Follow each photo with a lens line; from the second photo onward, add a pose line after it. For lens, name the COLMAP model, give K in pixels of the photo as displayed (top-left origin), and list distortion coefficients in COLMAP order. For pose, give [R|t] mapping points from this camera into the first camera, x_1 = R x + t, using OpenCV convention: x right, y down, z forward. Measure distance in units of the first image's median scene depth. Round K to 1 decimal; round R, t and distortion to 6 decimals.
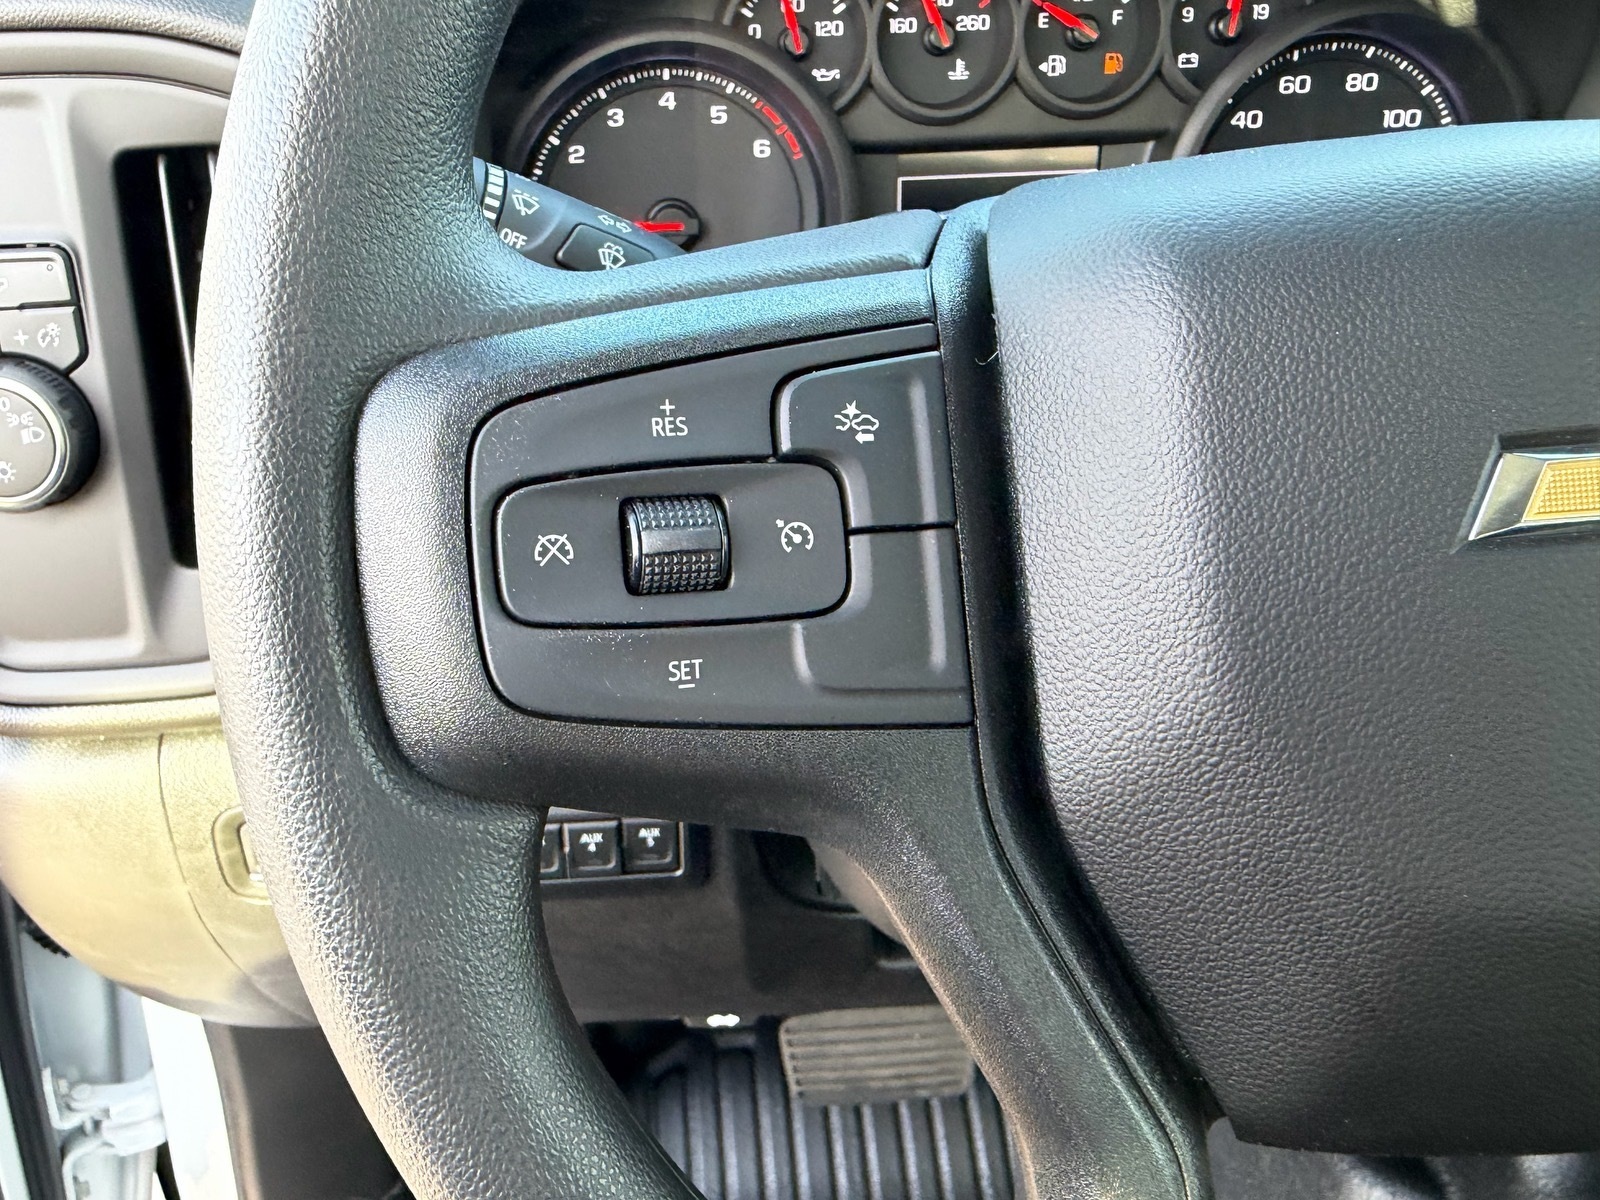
lens RADIAL K [[1258.1, 0, 724.1], [0, 1258.1, 596.6], [0, 0, 1]] dist [0.004892, 0.003193]
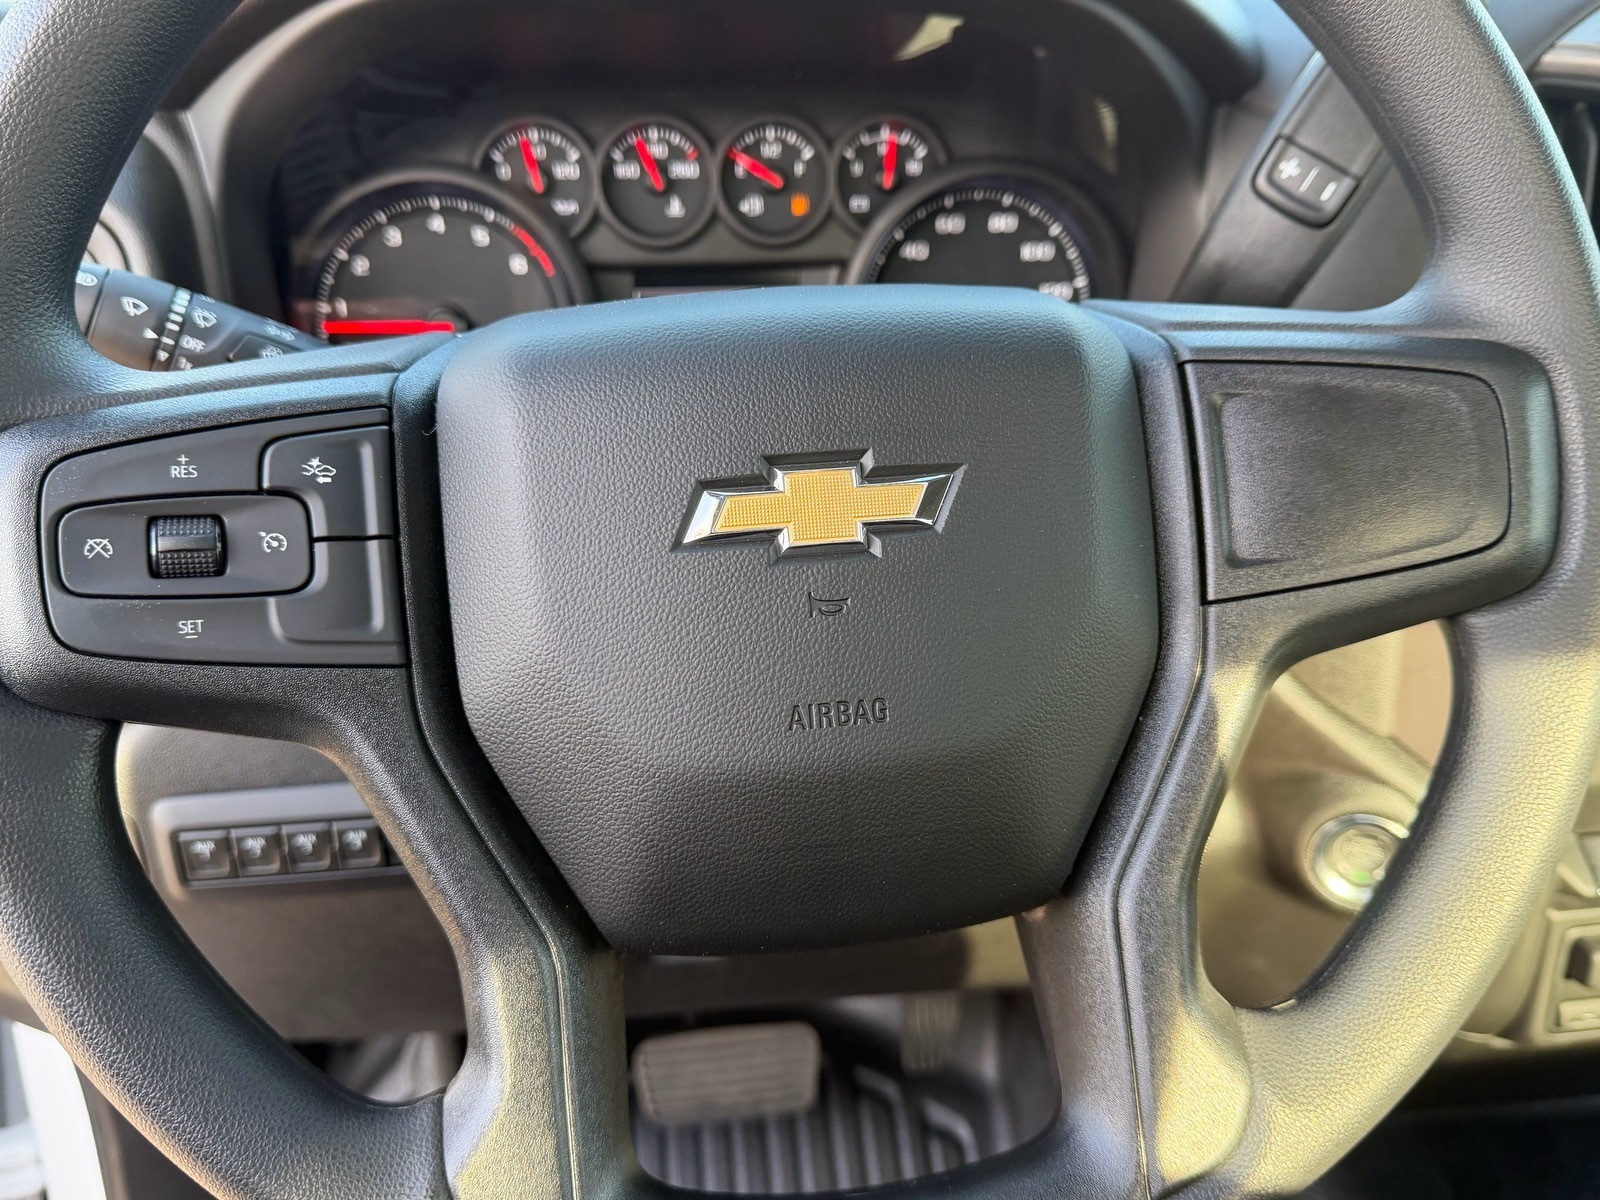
lens RADIAL K [[1285.9, 0, 859.4], [0, 1285.9, 608.0], [0, 0, 1]] dist [0.098428, -0.162564]
pose [[0.996563, -0.003944, 0.082743, 0.652232], [0.008811, 0.998247, -0.058529, 0.135600], [-0.082367, 0.059056, 0.994851, -0.669833]]
